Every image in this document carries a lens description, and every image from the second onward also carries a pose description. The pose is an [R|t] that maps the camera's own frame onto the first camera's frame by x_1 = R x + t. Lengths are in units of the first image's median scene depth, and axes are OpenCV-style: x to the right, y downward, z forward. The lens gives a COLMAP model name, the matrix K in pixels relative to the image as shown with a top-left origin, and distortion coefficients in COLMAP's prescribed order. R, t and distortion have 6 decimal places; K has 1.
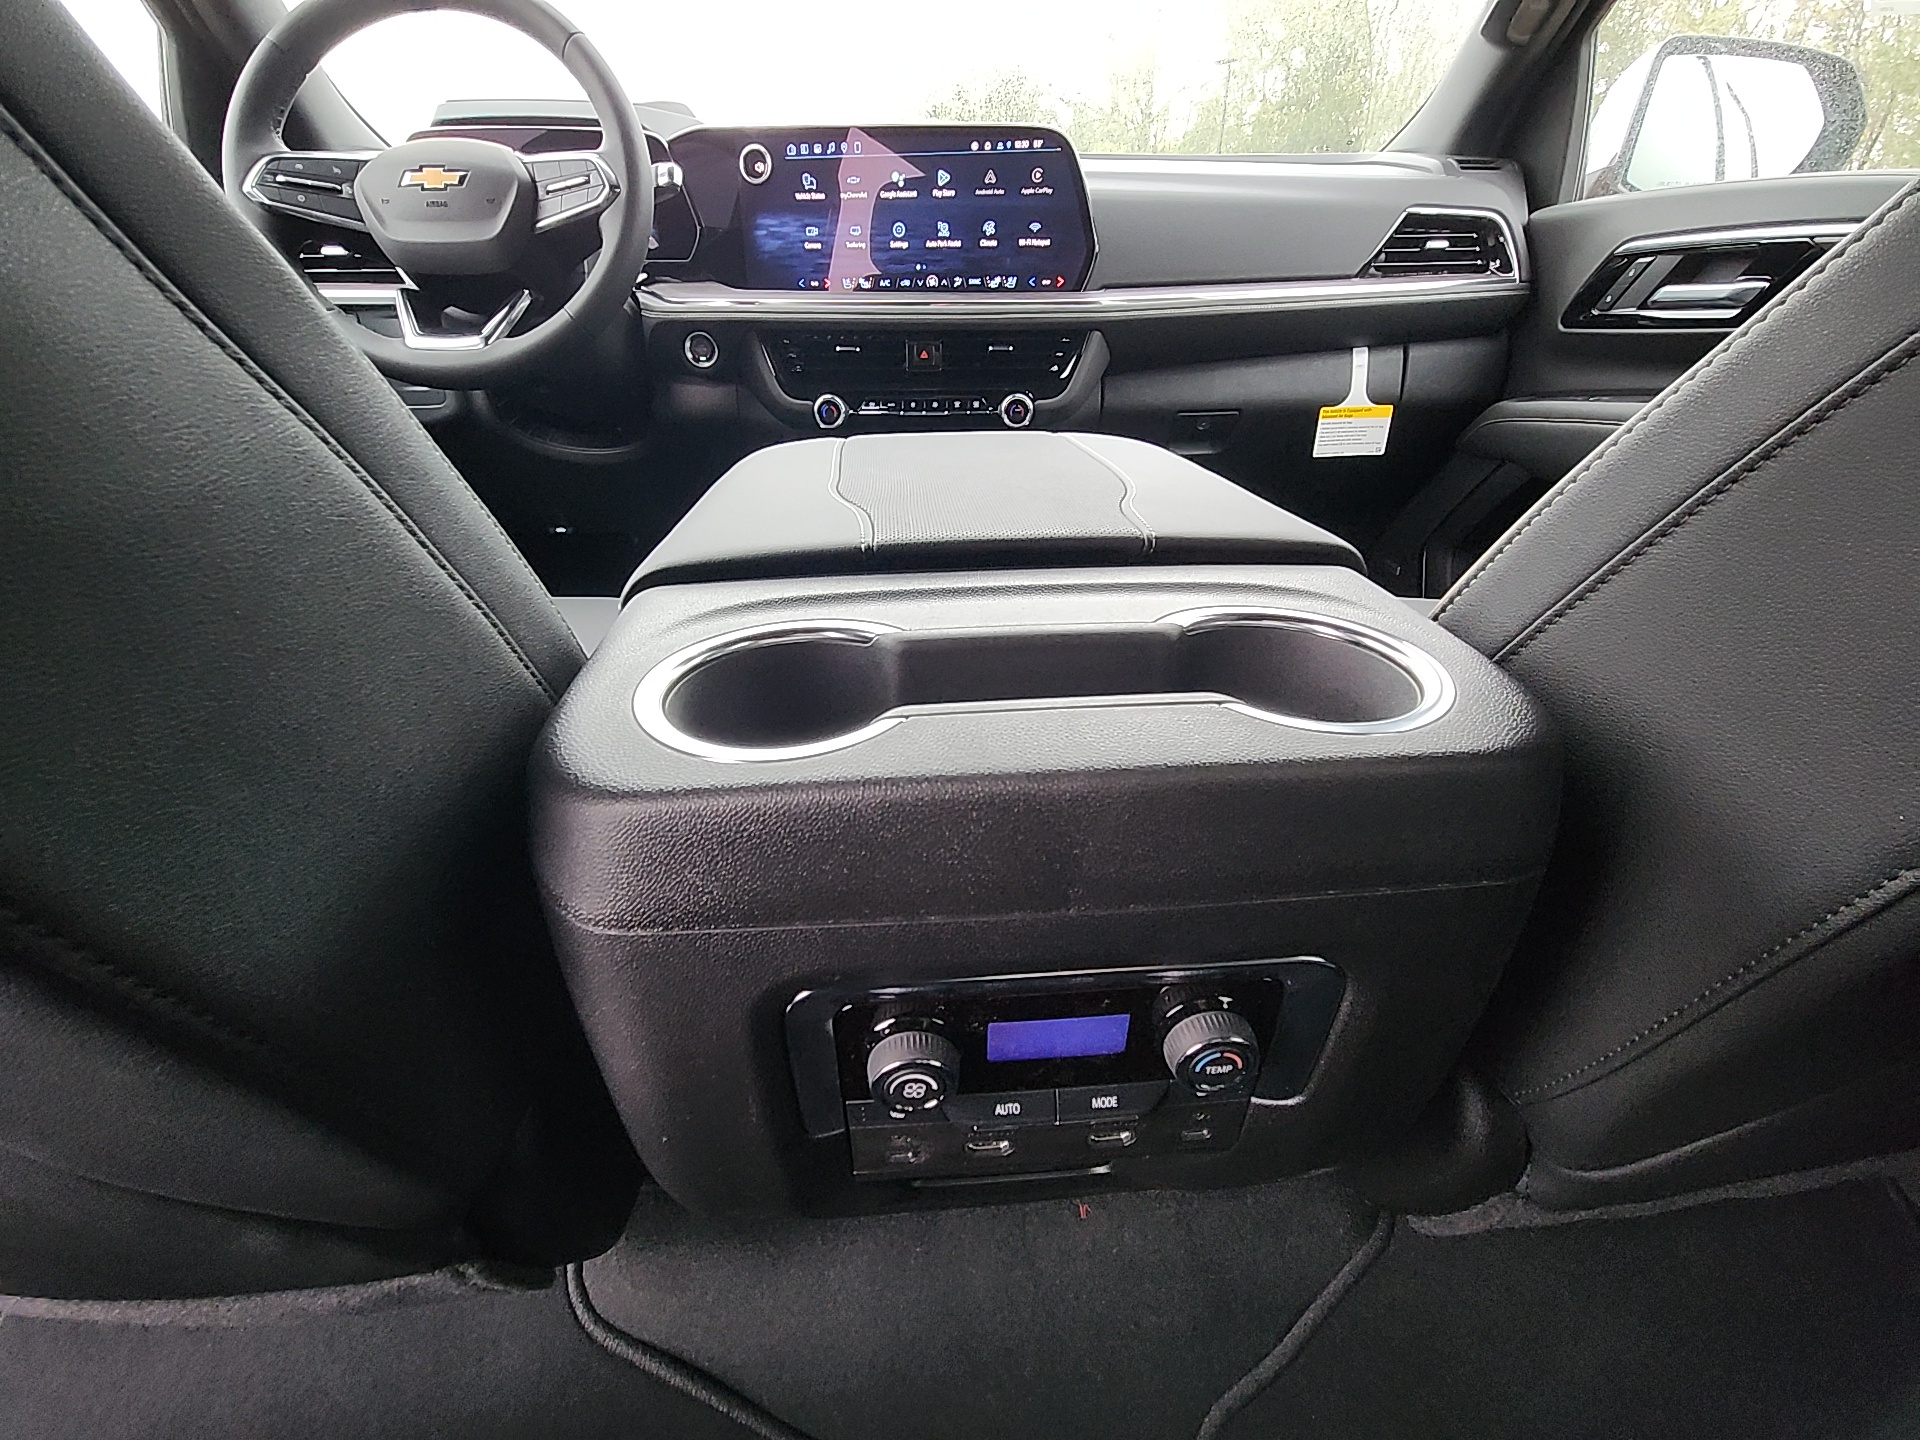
lens RADIAL K [[770.9, 0, 947.7], [0, 770.9, 702.6], [0, 0, 1]] dist [0.015208, -0.009826]
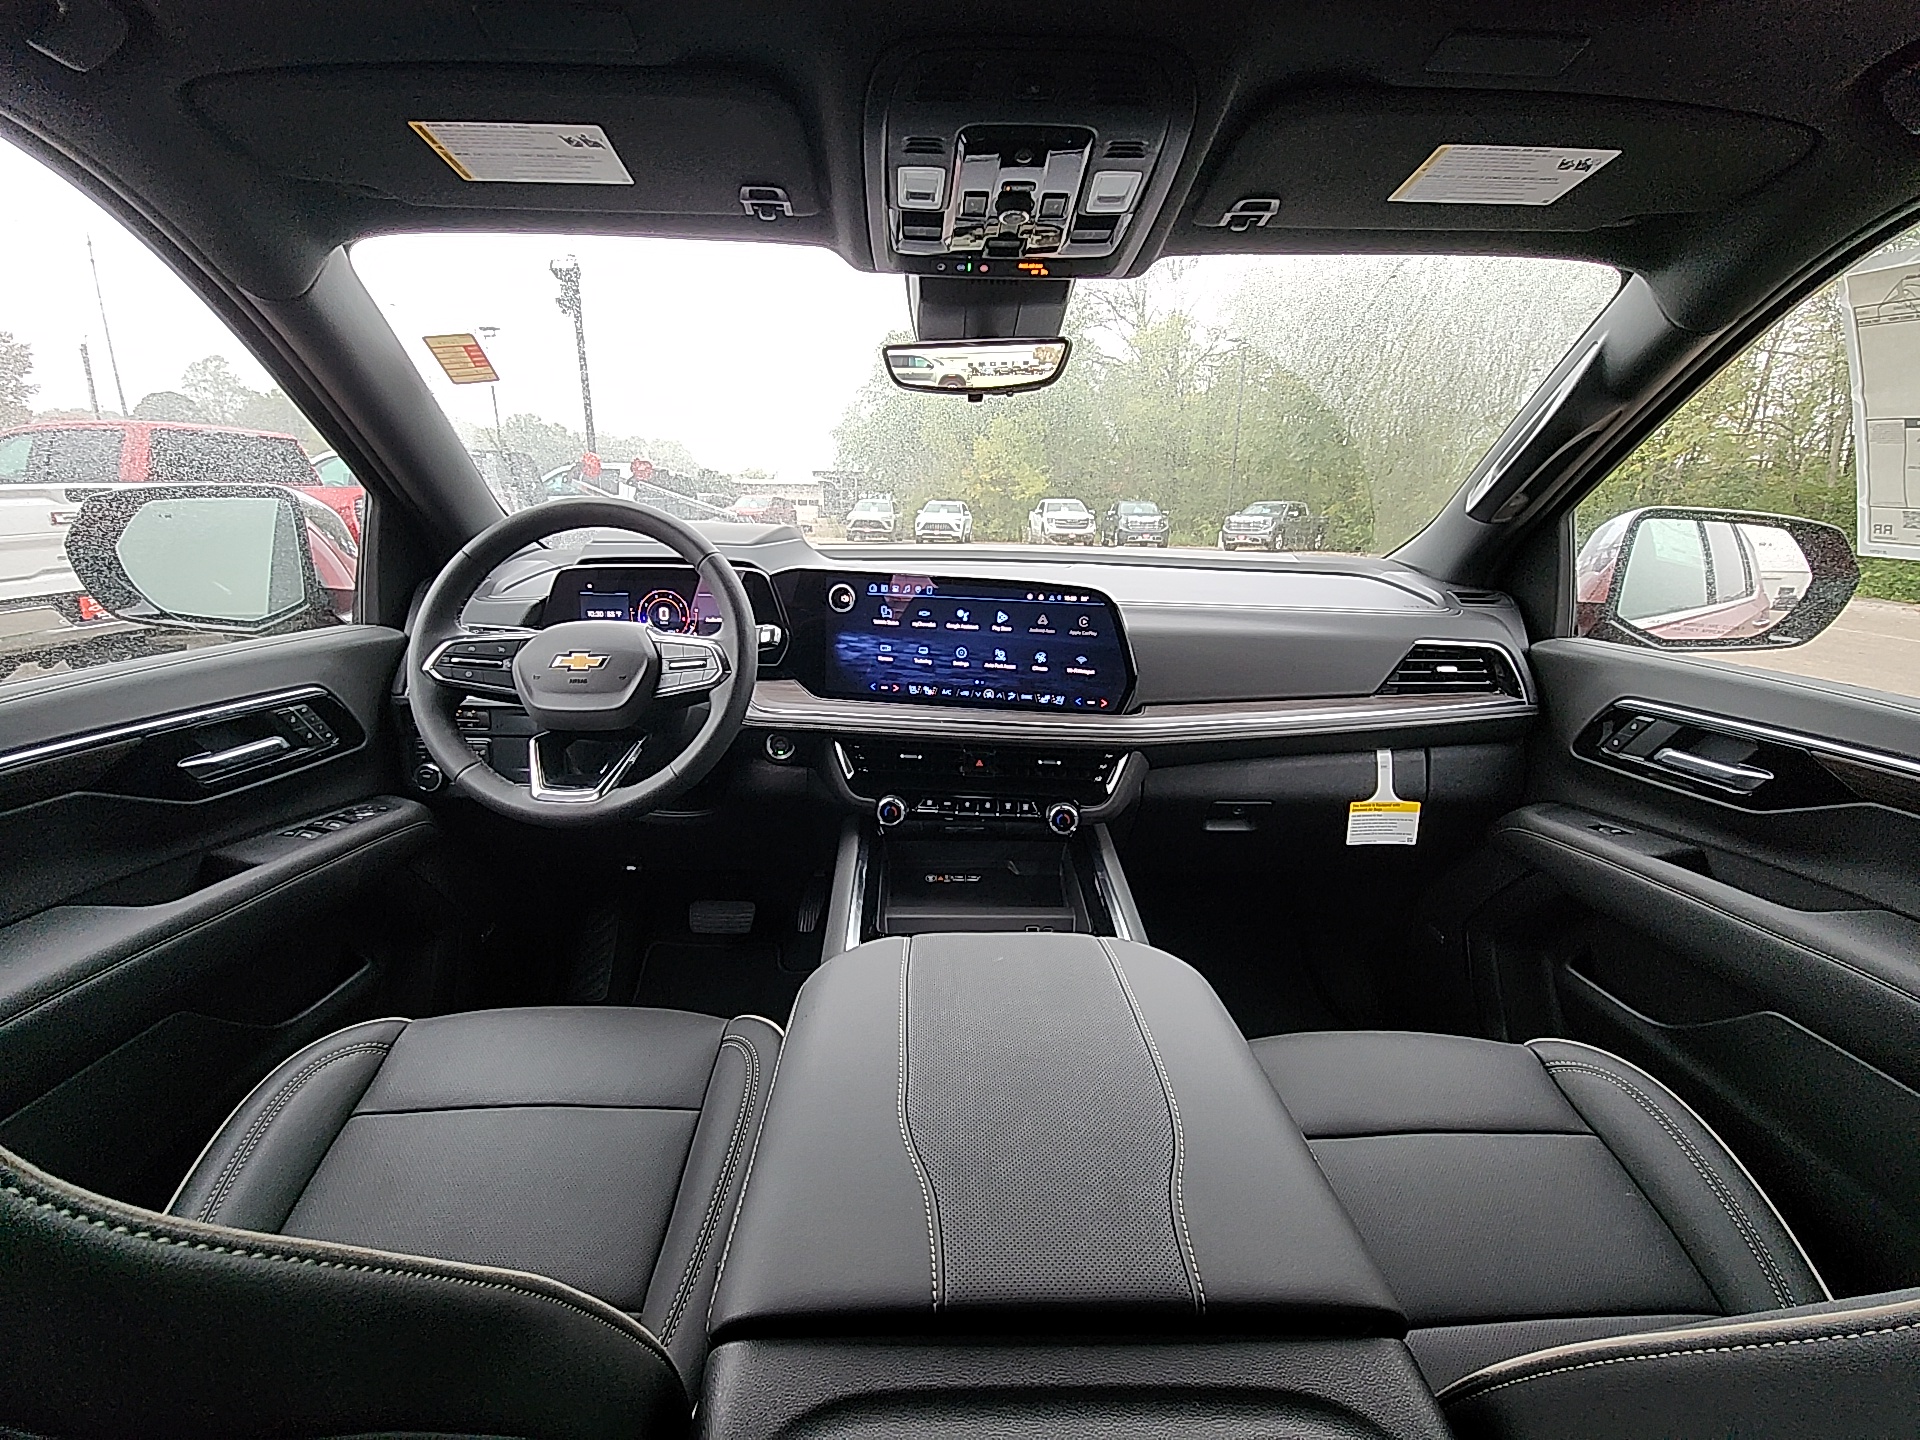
lens RADIAL K [[772.6, 0, 947.1], [0, 772.6, 703.3], [0, 0, 1]] dist [0.001445, -0.000535]
pose [[0.998109, 0.036405, -0.049537, -0.025103], [-0.046909, 0.971836, -0.230941, -0.275800], [0.039735, 0.232828, 0.971706, -0.093969]]
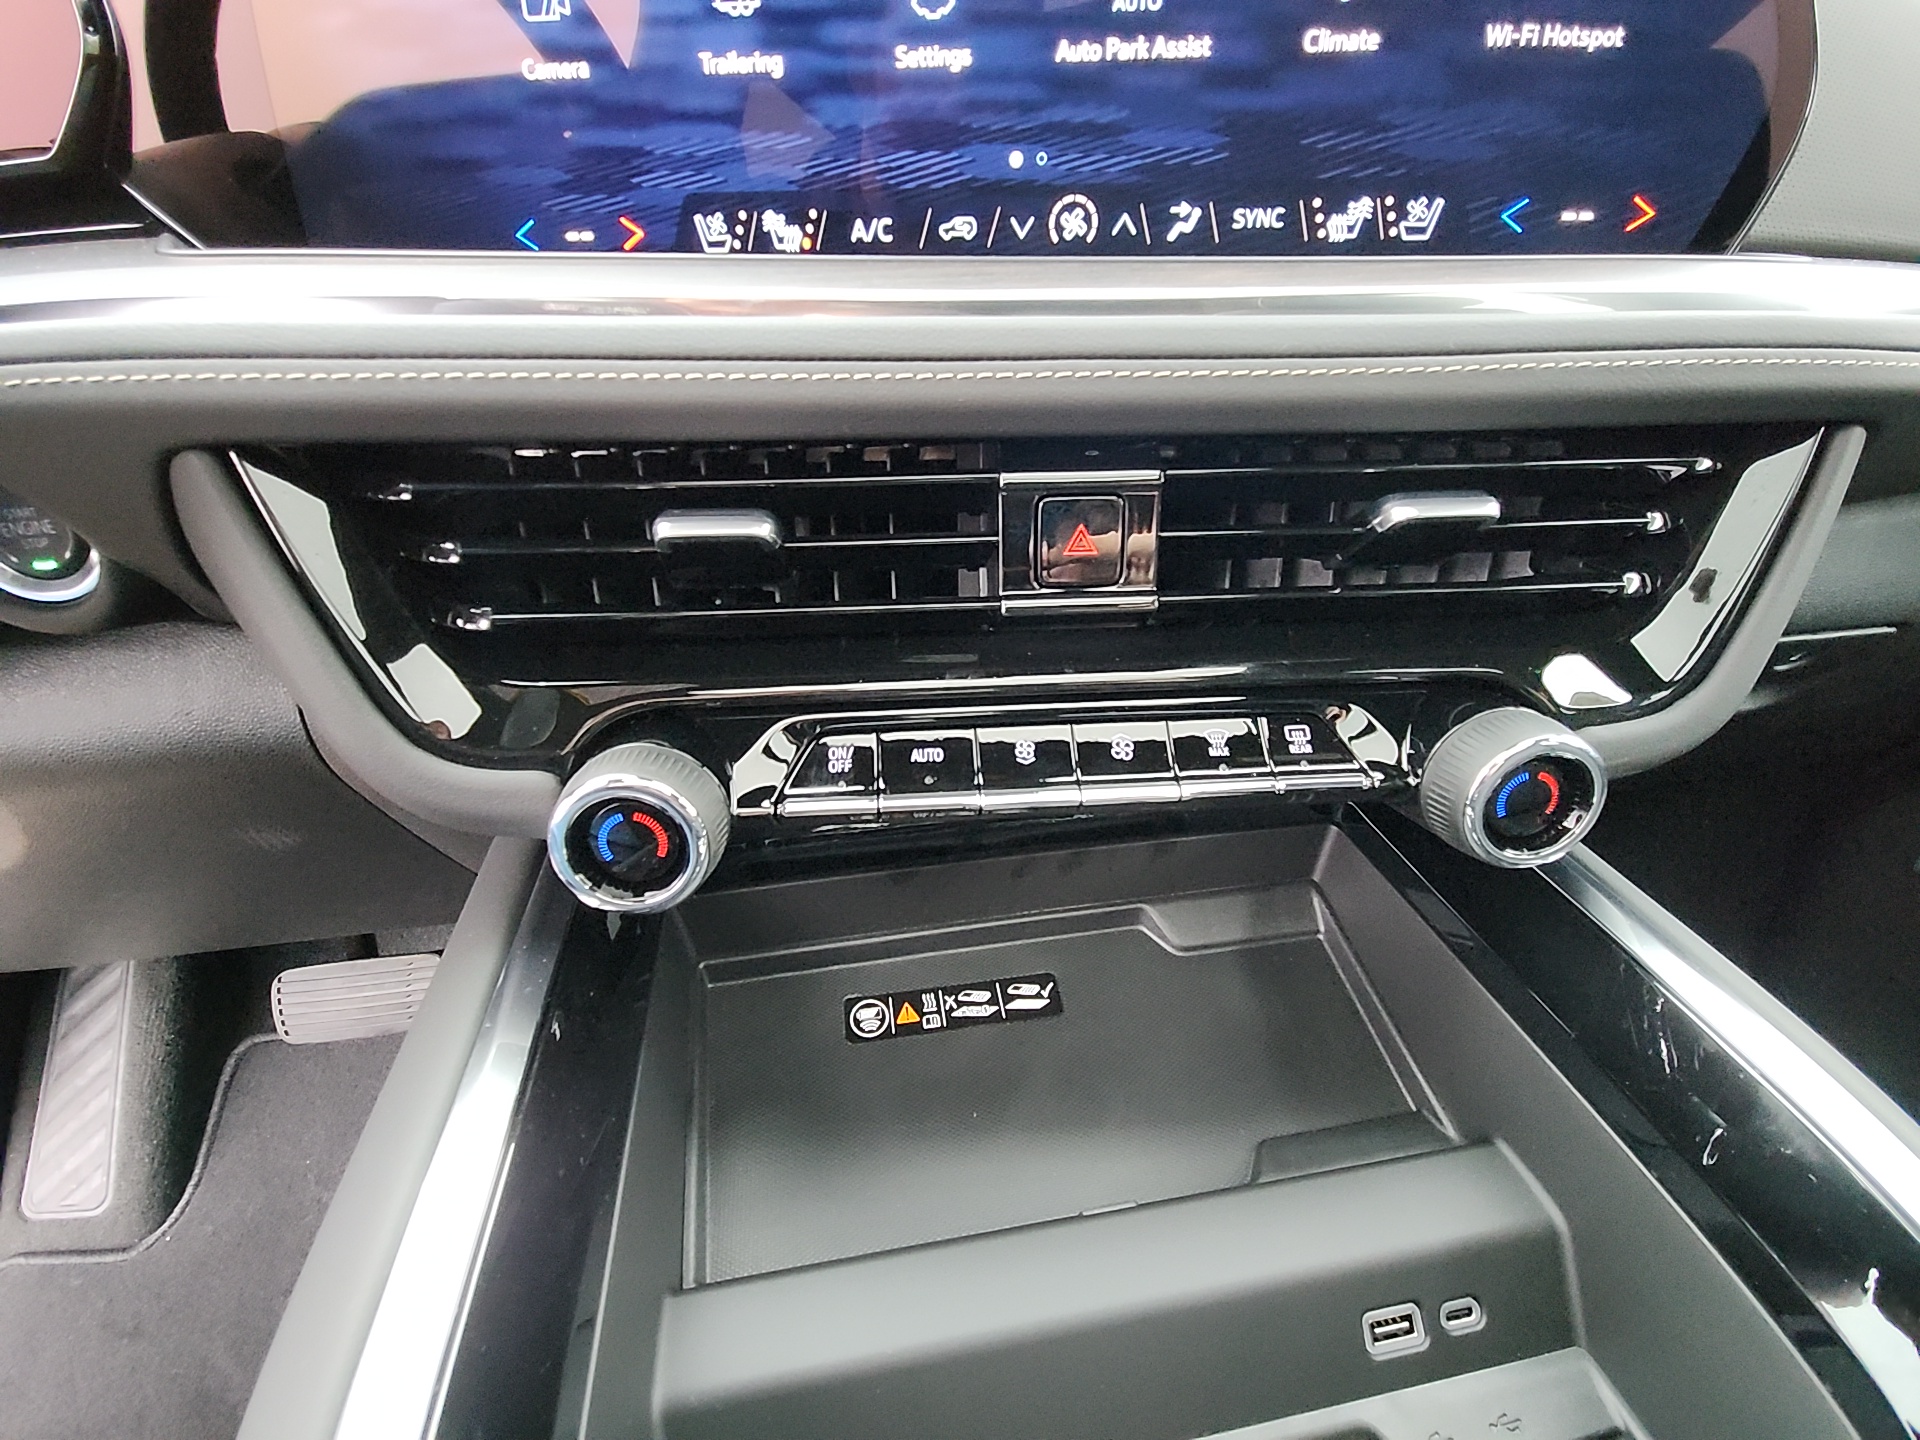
lens RADIAL K [[772.6, 0, 947.1], [0, 772.6, 703.3], [0, 0, 1]] dist [0.001445, -0.000535]
pose [[0.996699, -0.039687, 0.070828, -0.083604], [0.041748, 0.998740, -0.027864, -0.400748], [-0.069633, 0.030729, 0.997099, 0.789626]]
